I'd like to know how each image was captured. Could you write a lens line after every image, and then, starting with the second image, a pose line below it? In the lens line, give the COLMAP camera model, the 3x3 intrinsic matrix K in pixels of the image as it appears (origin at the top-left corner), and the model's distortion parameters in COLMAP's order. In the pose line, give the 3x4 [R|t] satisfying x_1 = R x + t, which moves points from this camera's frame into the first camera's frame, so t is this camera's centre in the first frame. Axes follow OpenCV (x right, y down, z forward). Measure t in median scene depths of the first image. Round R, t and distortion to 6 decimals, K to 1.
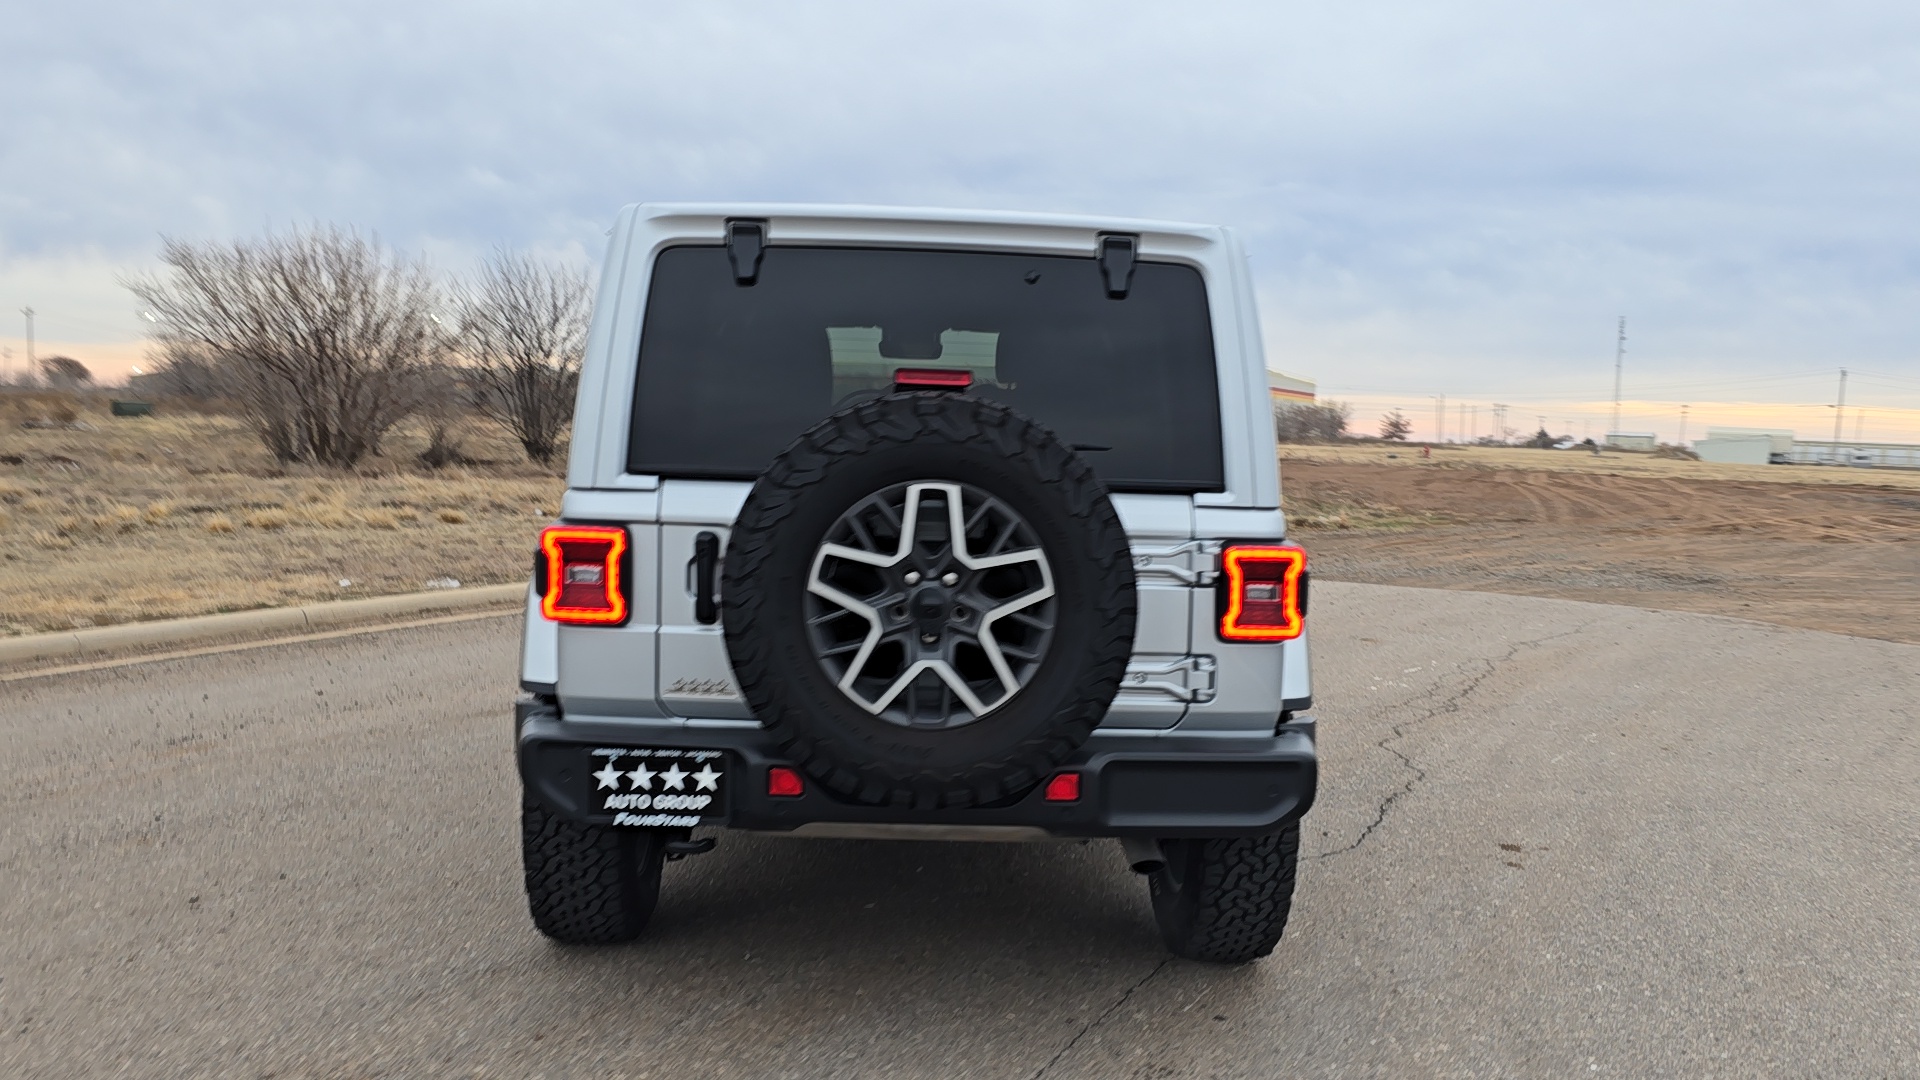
lens RADIAL K [[1573.5, 0, 963.4], [0, 1573.5, 550.9], [0, 0, 1]] dist [-0.013237, 0.000457]
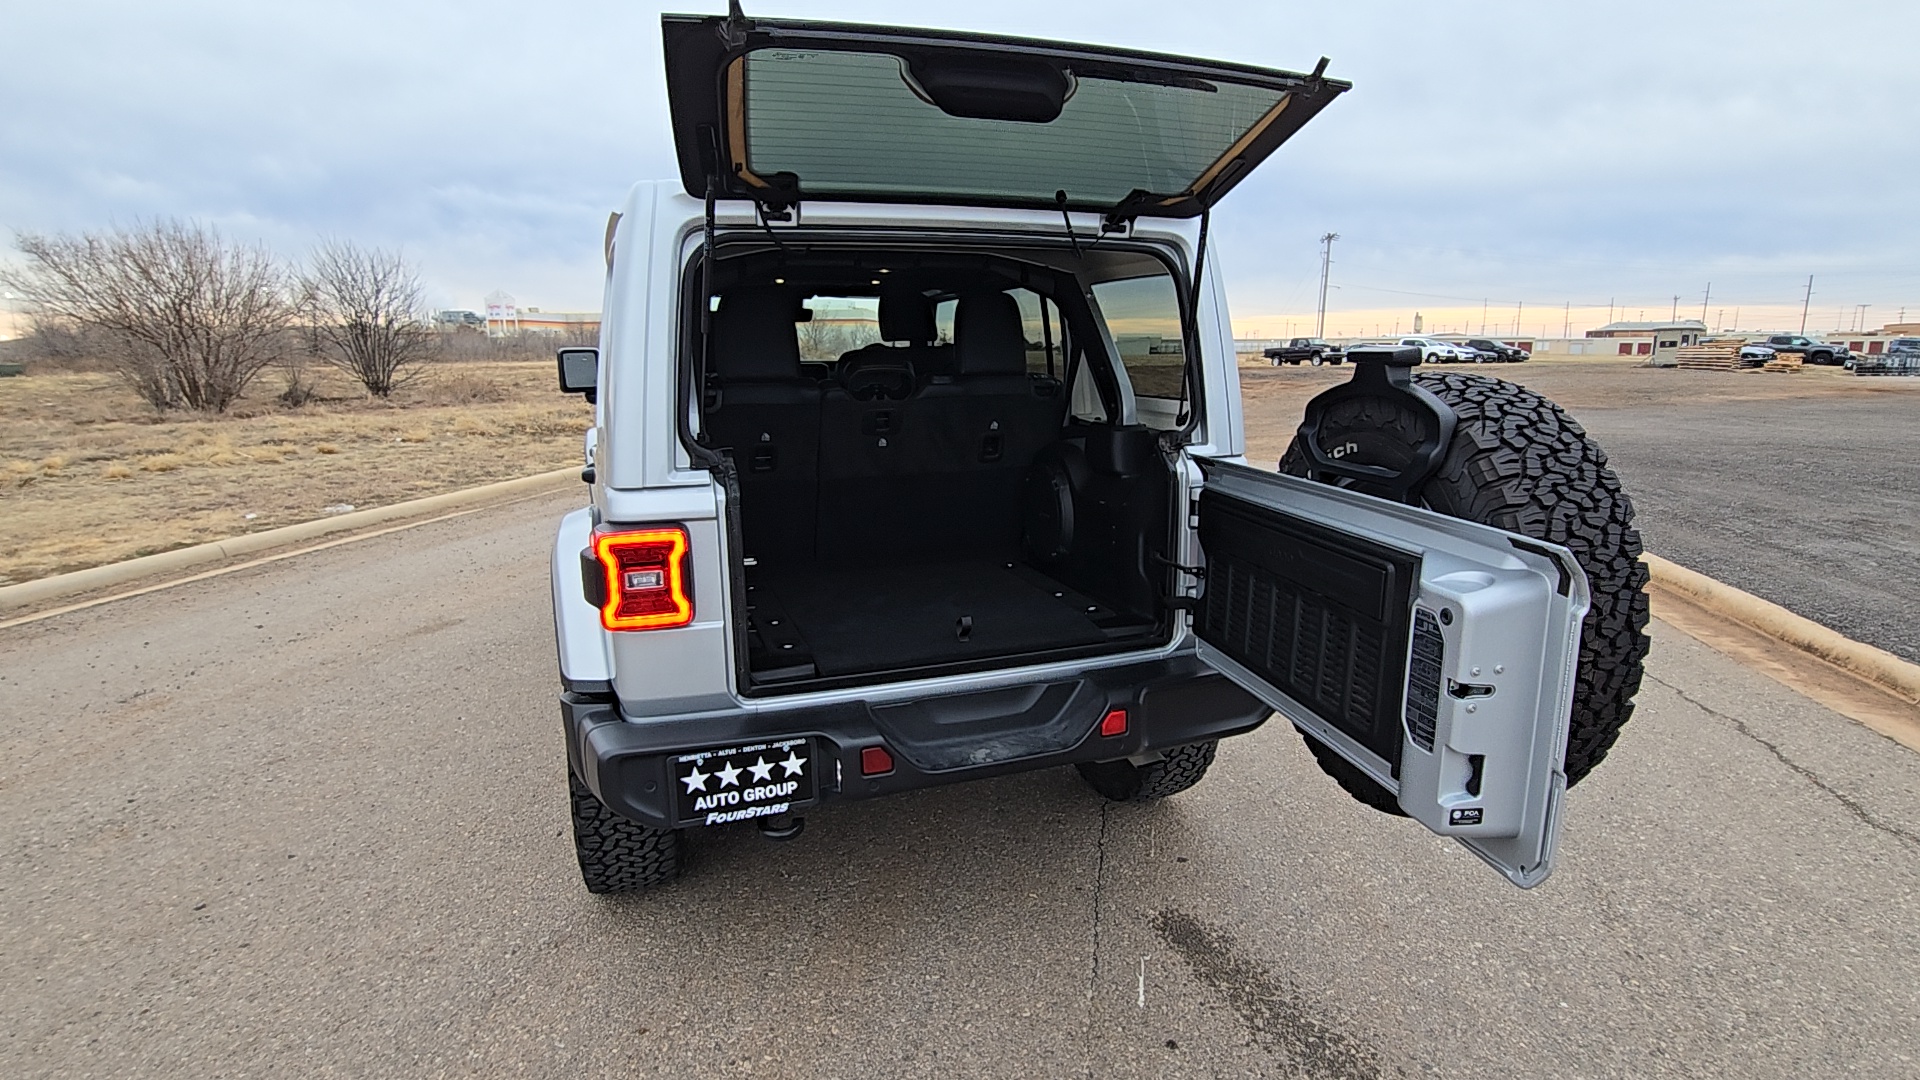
lens RADIAL K [[983.7, 0, 968.1], [0, 983.7, 560.6], [0, 0, 1]] dist [-0.001962, 0.001521]
pose [[0.960341, -0.099721, 0.260384, -0.193557], [0.063910, 0.987720, 0.142564, -0.064670], [-0.271403, -0.120269, 0.954922, 0.353334]]
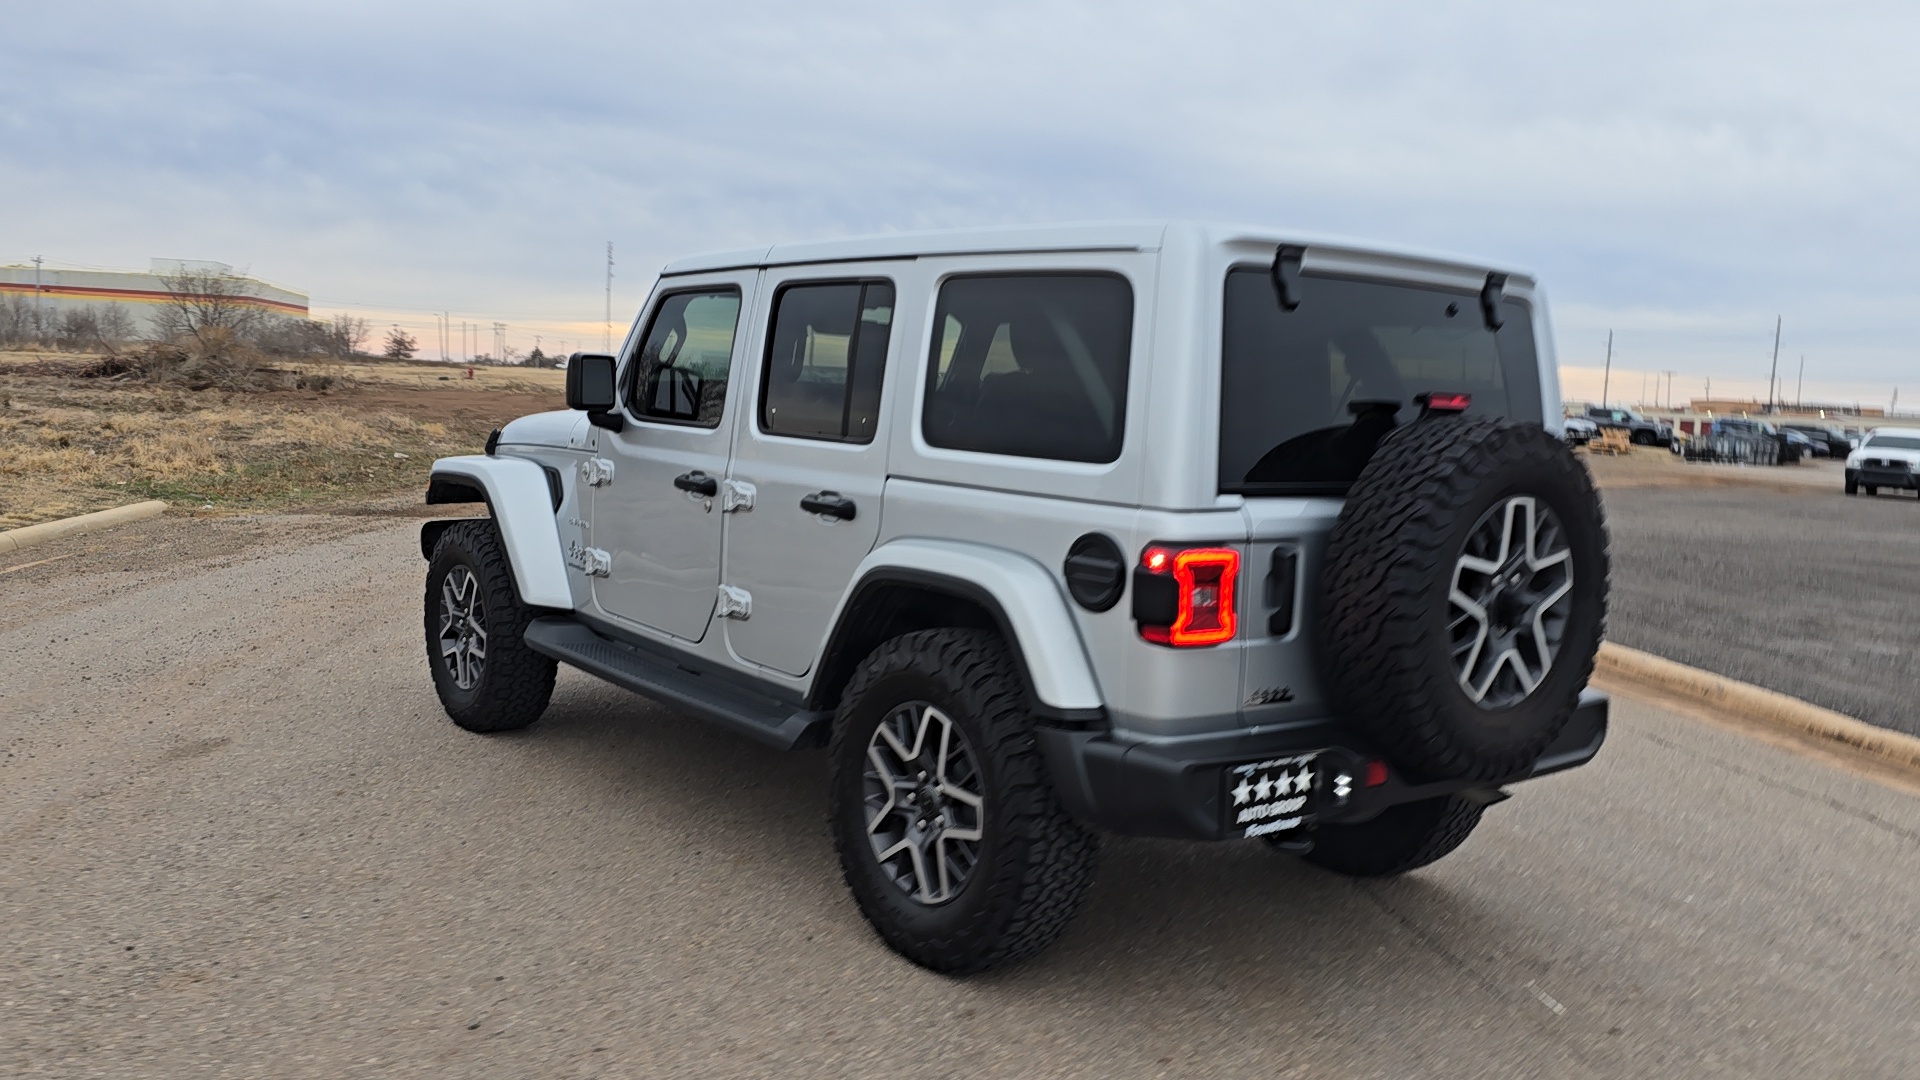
lens RADIAL K [[1530.0, 0, 1041.4], [0, 1530.0, 532.4], [0, 0, 1]] dist [-0.005500, -0.001557]
pose [[0.827979, -0.048132, 0.558690, -0.819273], [0.026480, 0.998554, 0.046784, -0.069948], [-0.560134, -0.023943, 0.828056, 0.234135]]
